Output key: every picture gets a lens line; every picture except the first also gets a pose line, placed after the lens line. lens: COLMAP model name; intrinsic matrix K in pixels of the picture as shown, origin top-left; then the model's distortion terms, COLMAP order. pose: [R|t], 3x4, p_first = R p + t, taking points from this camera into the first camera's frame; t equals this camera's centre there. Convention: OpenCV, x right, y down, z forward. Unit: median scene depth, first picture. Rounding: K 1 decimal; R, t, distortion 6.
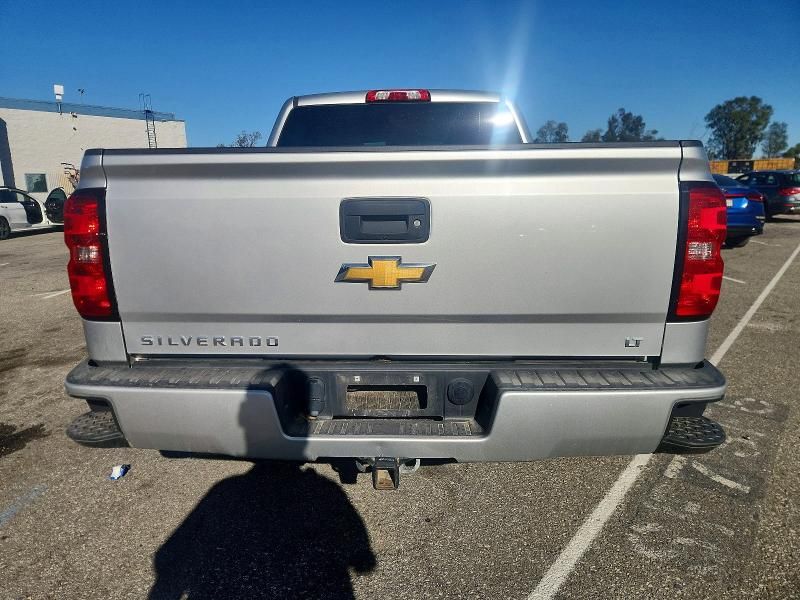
lens RADIAL K [[565.0, 0, 399.9], [0, 565.0, 299.9], [0, 0, 1]] dist [0.040420, -0.000544]
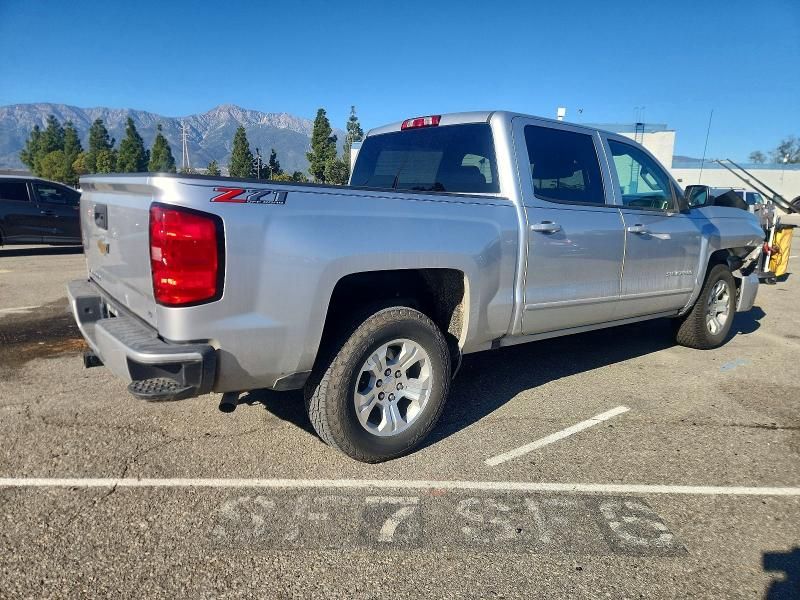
lens RADIAL K [[565.0, 0, 399.8], [0, 565.0, 299.7], [0, 0, 1]] dist [0.040420, -0.000544]
pose [[0.612145, 0.180001, -0.769986, 1.063341], [-0.191477, 0.978510, 0.076522, -0.106797], [0.767212, 0.100592, 0.633456, 0.333097]]
